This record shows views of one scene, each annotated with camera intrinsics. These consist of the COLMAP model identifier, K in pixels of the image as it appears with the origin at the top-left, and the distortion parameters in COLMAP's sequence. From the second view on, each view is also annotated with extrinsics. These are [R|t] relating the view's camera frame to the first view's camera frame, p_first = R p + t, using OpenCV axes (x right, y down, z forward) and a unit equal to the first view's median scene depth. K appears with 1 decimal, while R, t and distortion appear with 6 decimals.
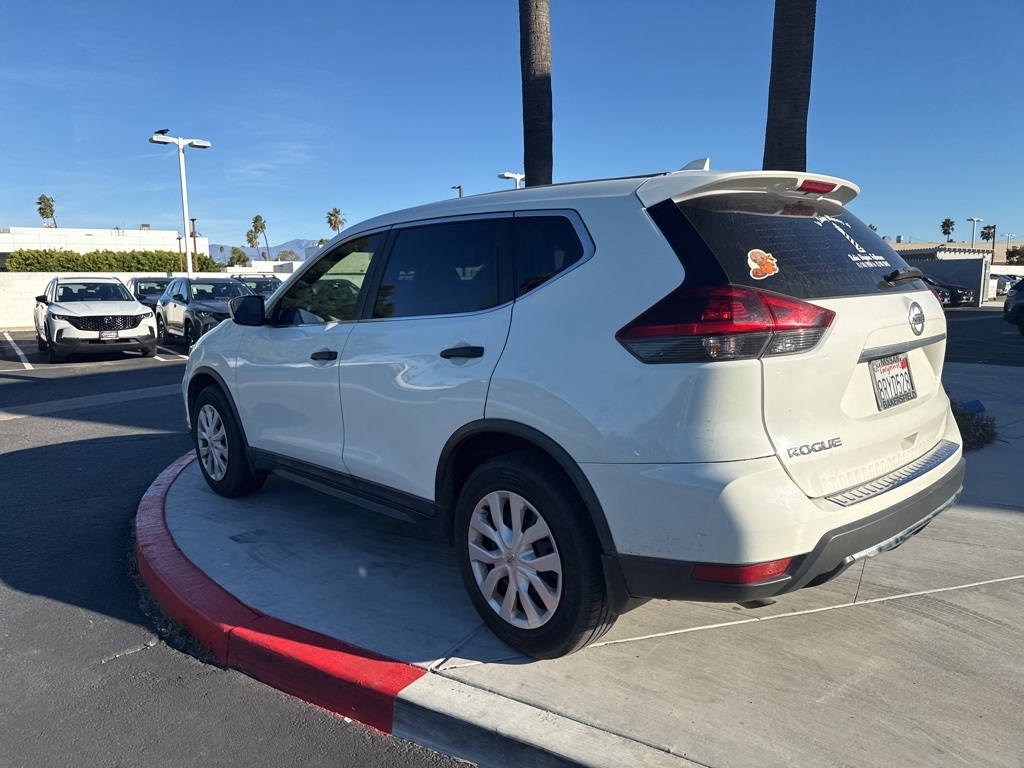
lens RADIAL K [[727.7, 0, 502.6], [0, 727.7, 382.5], [0, 0, 1]] dist [0.028995, -0.037164]
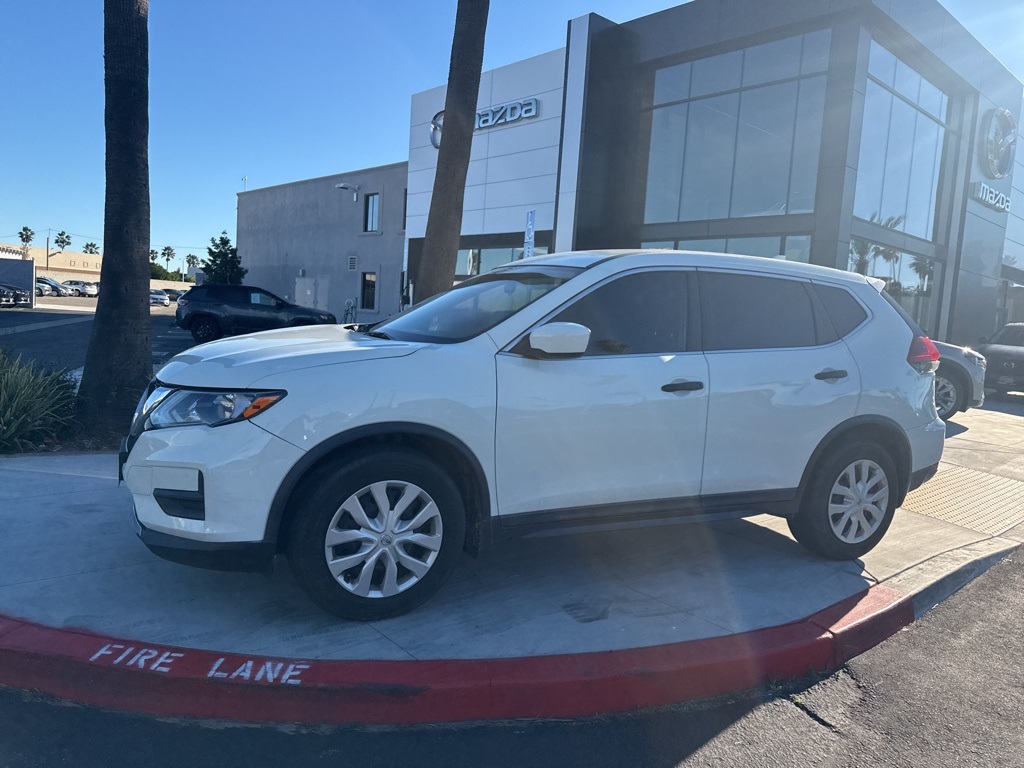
lens RADIAL K [[727.7, 0, 512.3], [0, 727.7, 380.3], [0, 0, 1]] dist [0.028995, -0.037164]
pose [[0.282229, -0.058060, 0.957589, -1.584953], [0.058650, 0.997344, 0.043184, -0.127171], [-0.957553, 0.043974, 0.284885, 1.153249]]
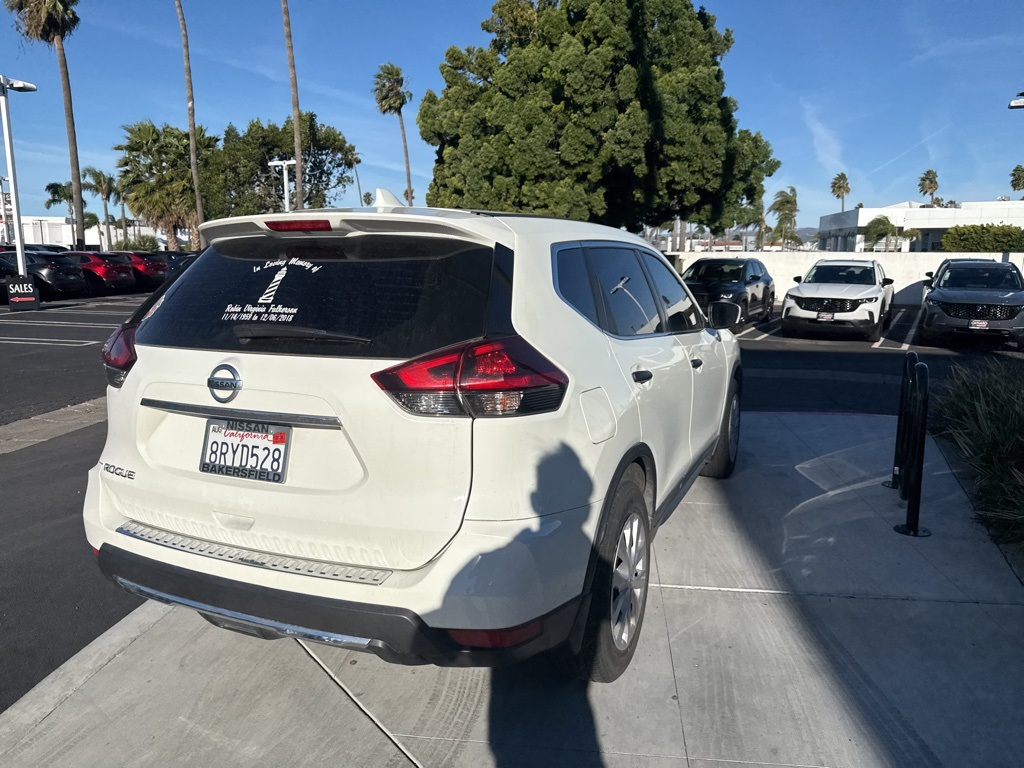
lens RADIAL K [[727.7, 0, 516.3], [0, 727.7, 385.6], [0, 0, 1]] dist [0.028995, -0.037164]
pose [[0.400206, 0.173981, -0.899759, 1.250822], [-0.137263, 0.982118, 0.128852, -0.205568], [0.906087, 0.071936, 0.416931, 0.799527]]
